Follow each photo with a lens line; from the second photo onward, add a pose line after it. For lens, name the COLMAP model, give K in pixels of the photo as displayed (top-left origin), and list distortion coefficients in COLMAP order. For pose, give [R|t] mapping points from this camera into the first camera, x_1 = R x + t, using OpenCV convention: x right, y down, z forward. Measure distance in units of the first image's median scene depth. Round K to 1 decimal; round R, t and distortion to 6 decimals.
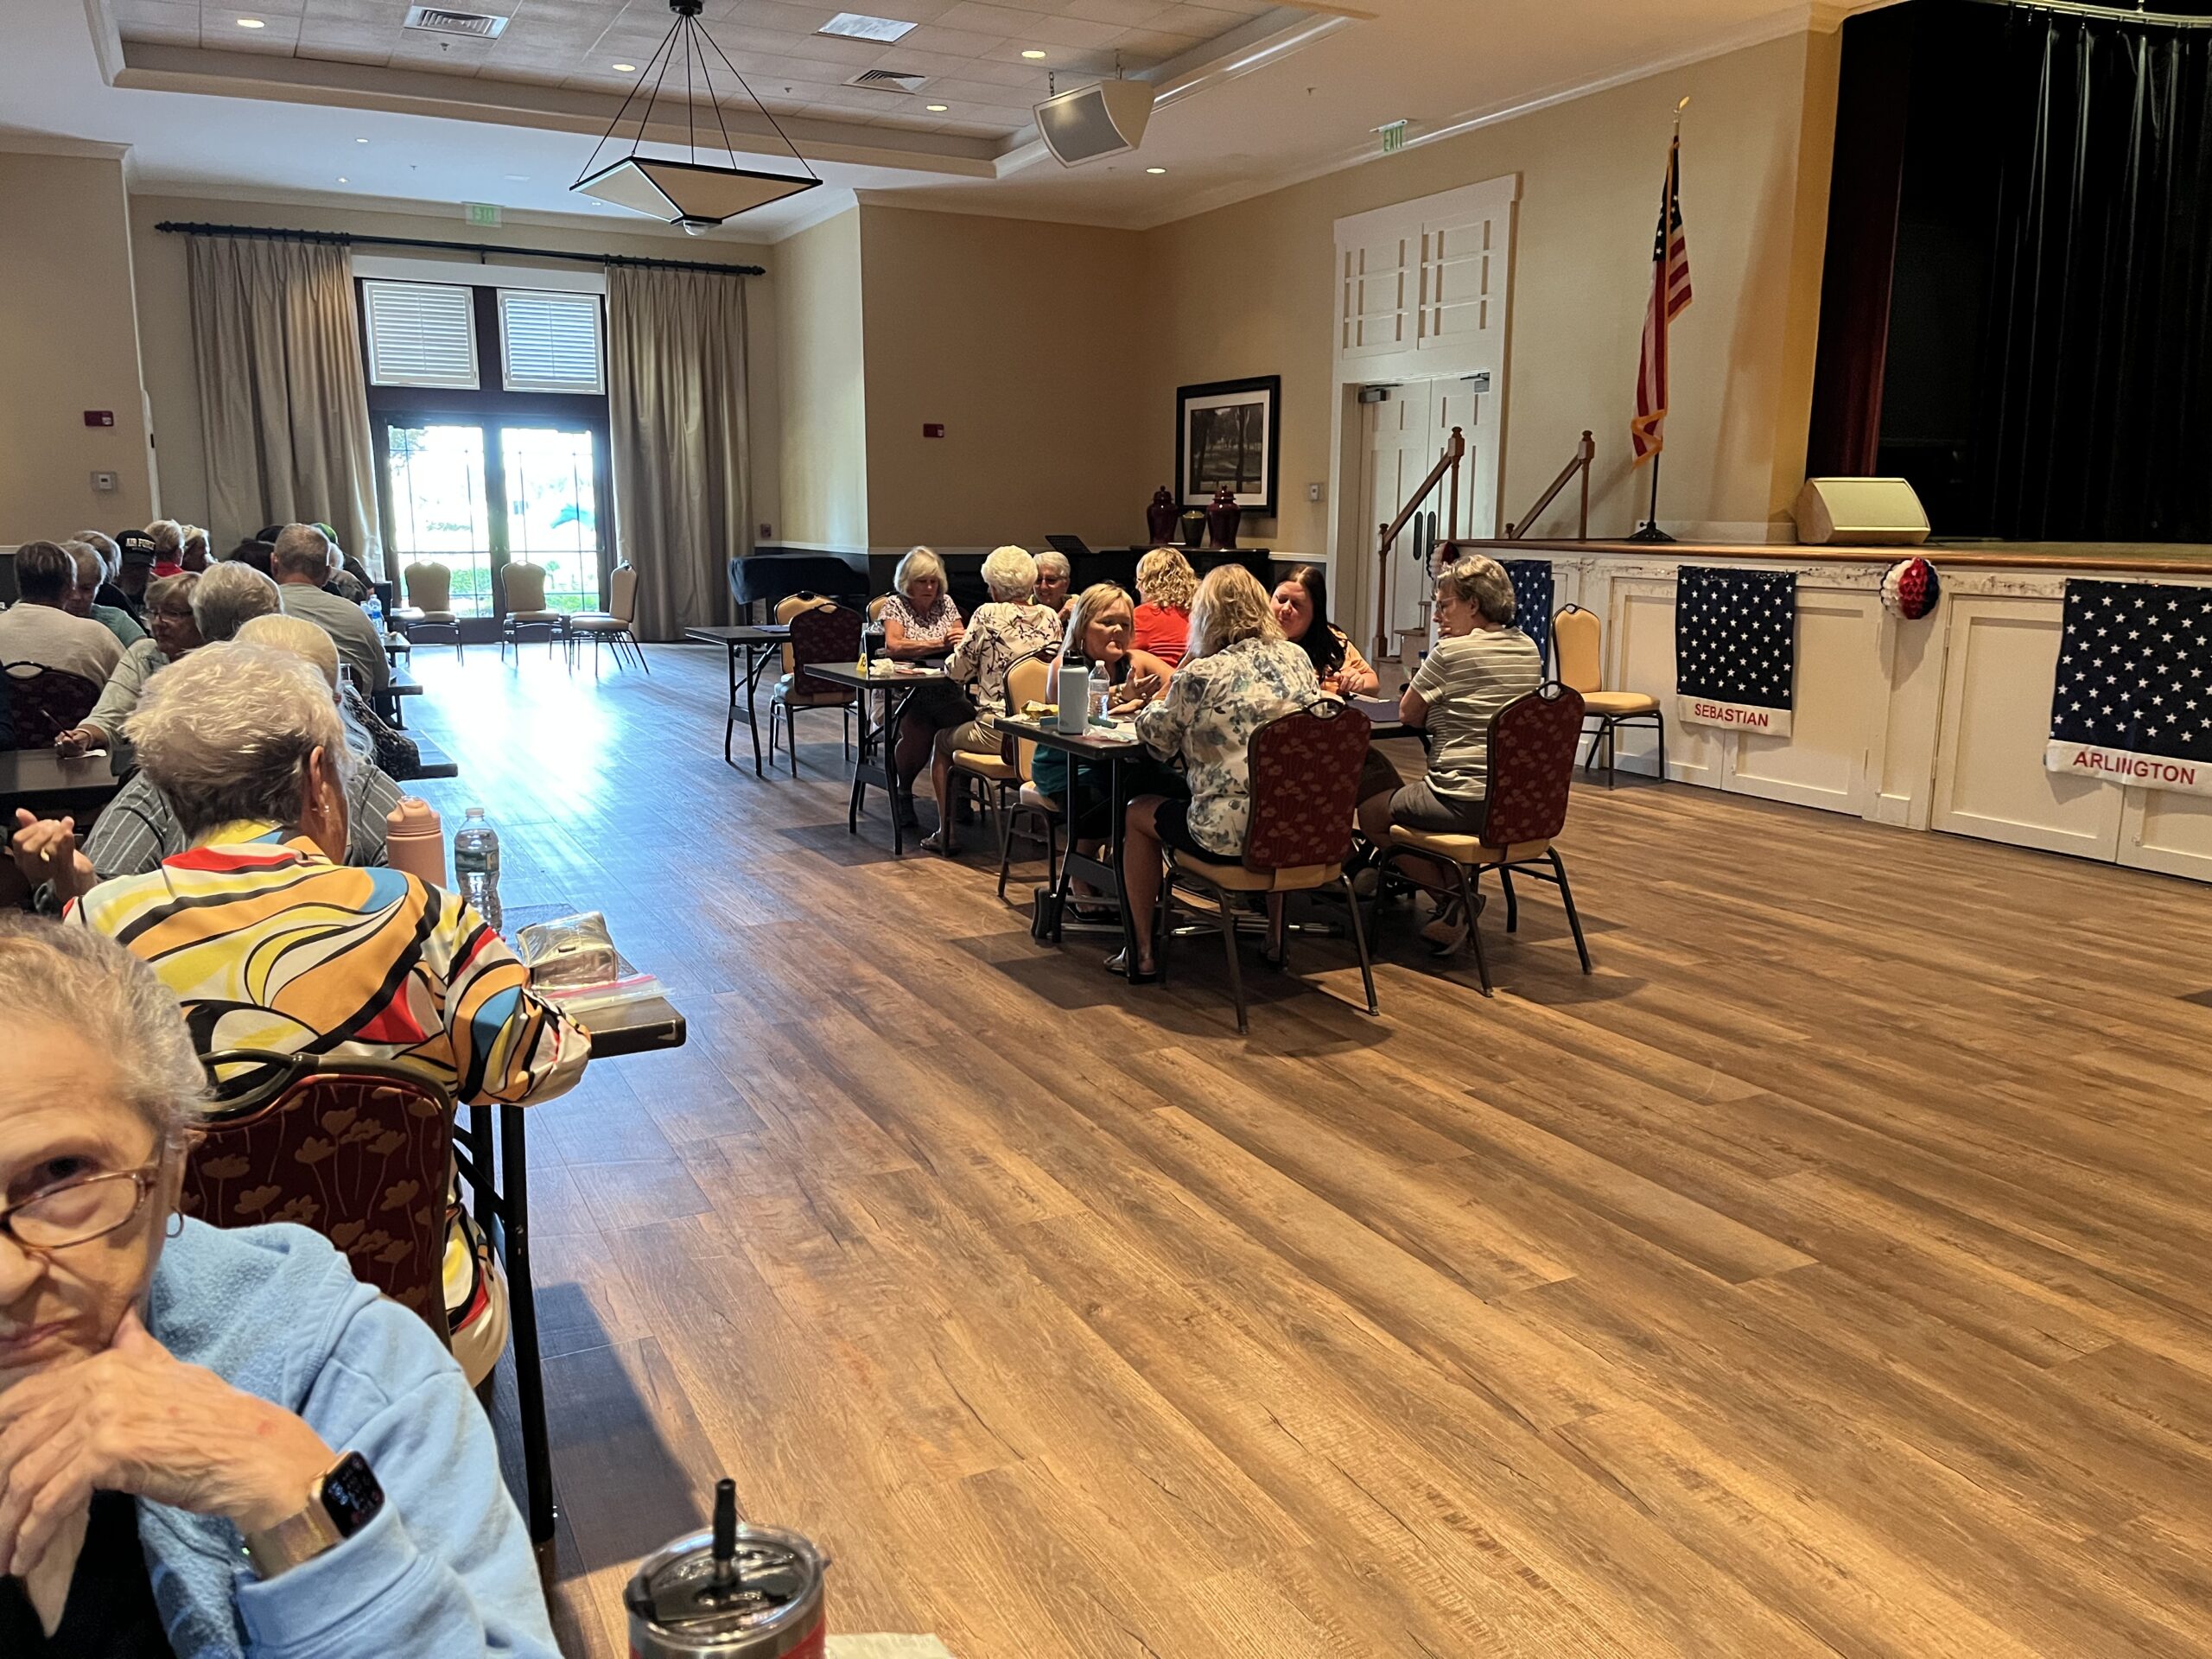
lens RADIAL K [[1688.5, 0, 1106.0], [0, 1688.5, 829.5], [0, 0, 1]] dist [0.076893, -0.093713]
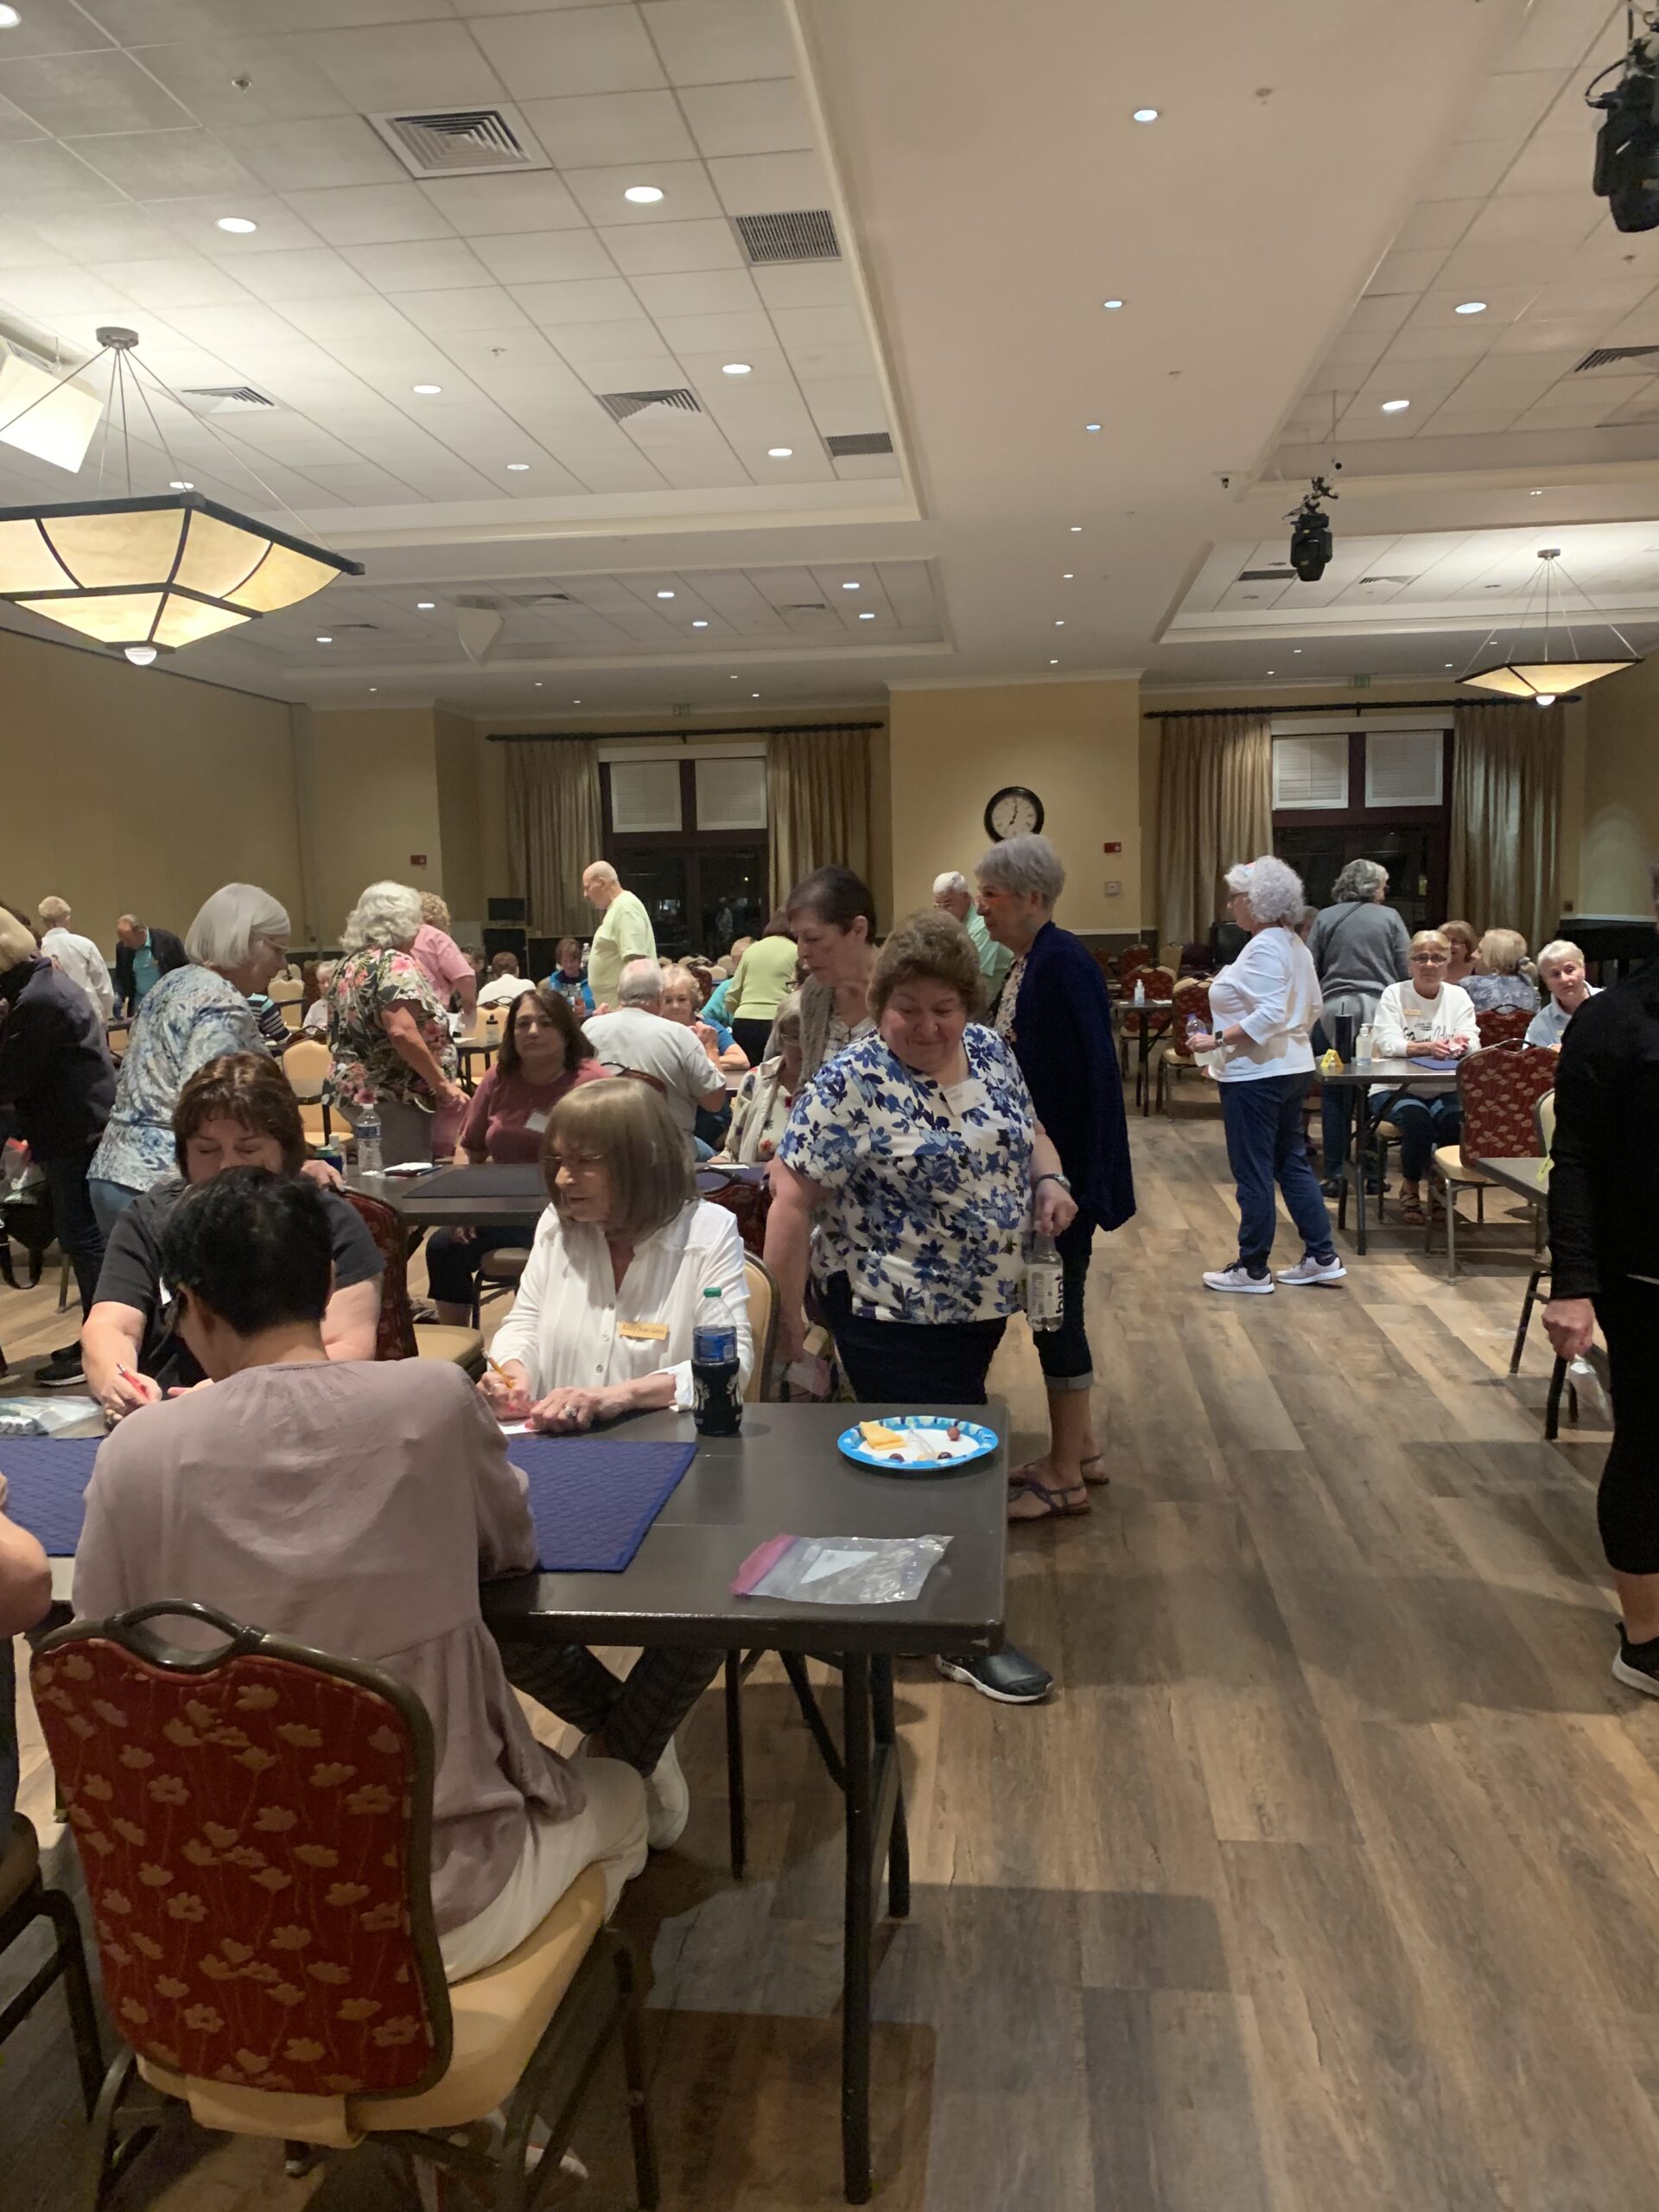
lens RADIAL K [[1705.7, 0, 829.5], [0, 1705.7, 1106.0], [0, 0, 1]] dist [0.012035, -0.007706]
pose [[0.834275, 0.038060, -0.550033, 0.066579], [-0.070824, 0.996747, -0.038453, 0.091192], [0.546781, 0.071036, 0.834257, -0.534757]]
